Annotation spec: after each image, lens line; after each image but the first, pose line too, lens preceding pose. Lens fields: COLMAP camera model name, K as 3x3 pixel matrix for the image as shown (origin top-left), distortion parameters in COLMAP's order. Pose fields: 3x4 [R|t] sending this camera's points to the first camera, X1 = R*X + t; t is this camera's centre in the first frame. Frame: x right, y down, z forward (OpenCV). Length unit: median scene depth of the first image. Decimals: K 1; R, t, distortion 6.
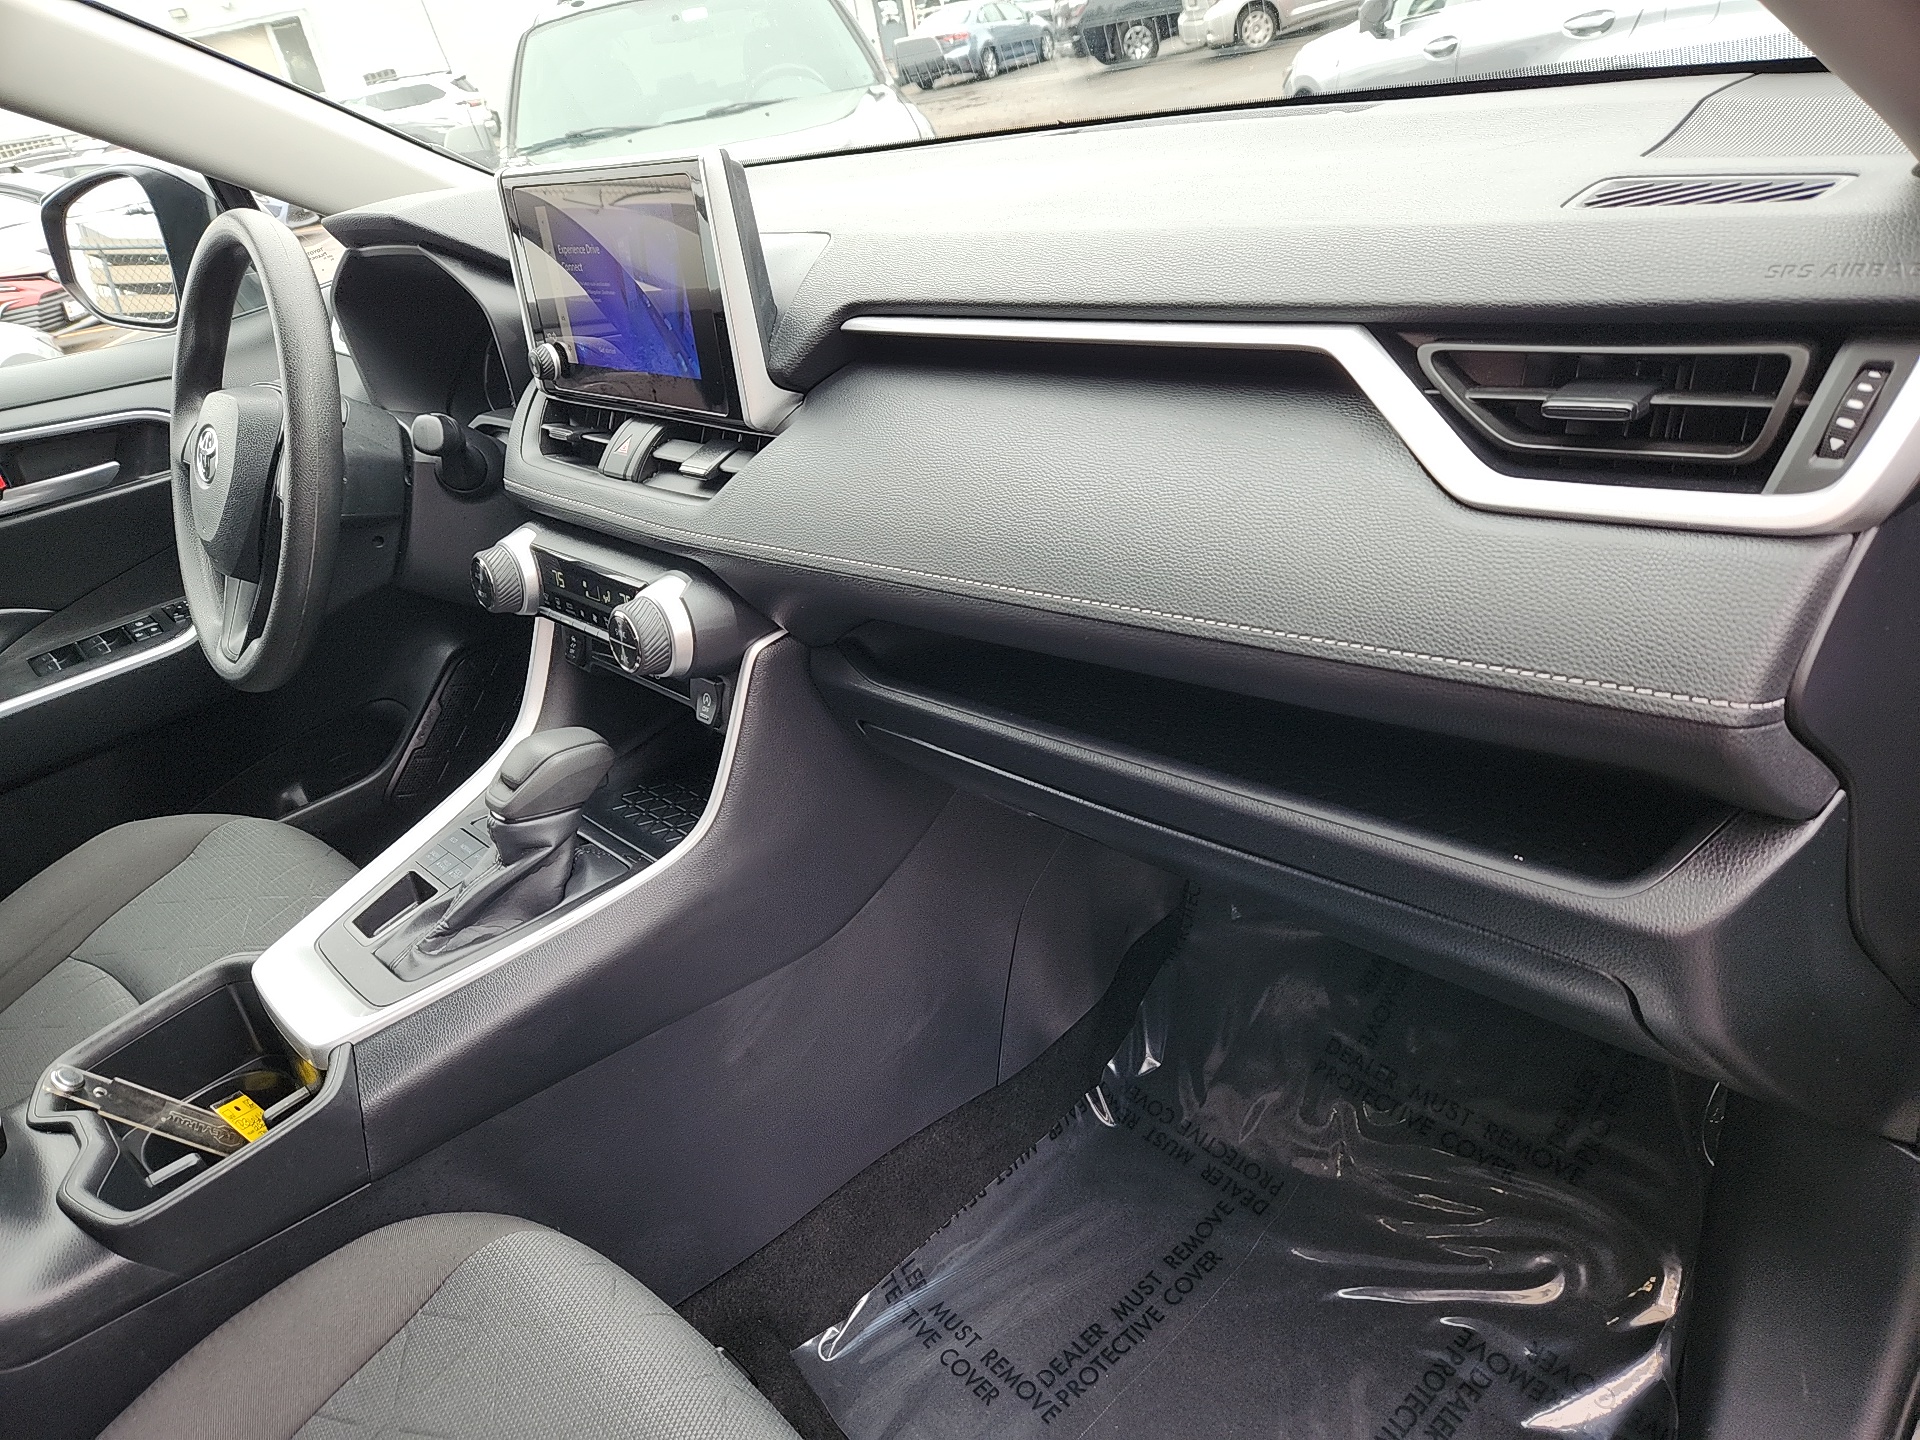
lens RADIAL K [[1262.0, 0, 960.0], [0, 1262.0, 720.0], [0, 0, 1]] dist [0.074849, -0.066511]
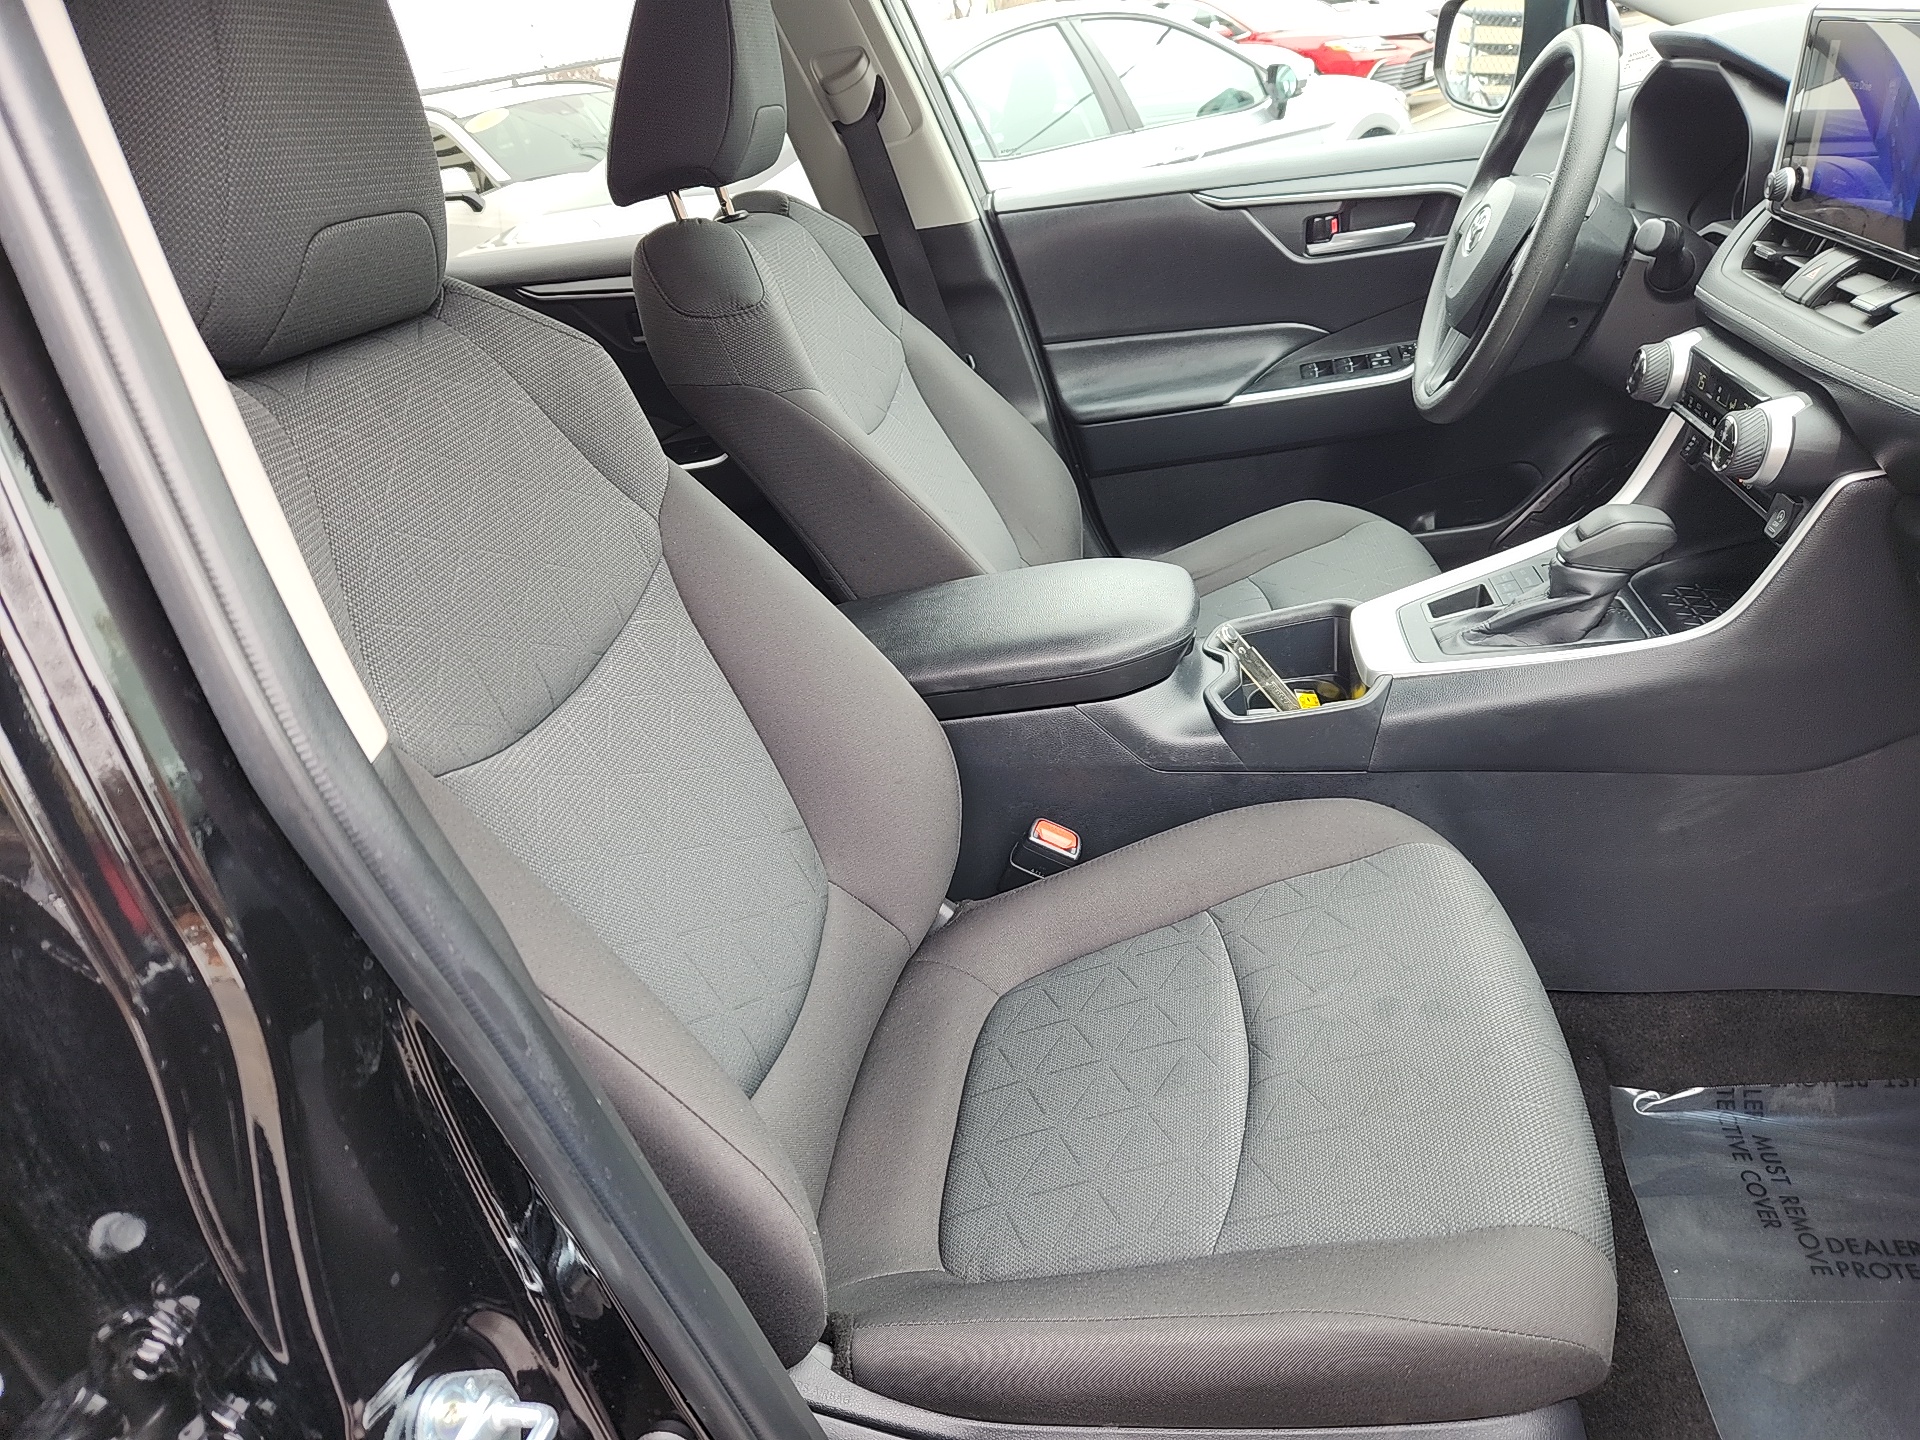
lens RADIAL K [[1278.7, 0, 962.8], [0, 1278.7, 737.9], [0, 0, 1]] dist [0.047192, -0.038451]
pose [[0.627083, 0.405827, -0.664884, 0.169695], [-0.290771, 0.913818, 0.283530, 0.044419], [0.722647, 0.015532, 0.691043, -0.275892]]
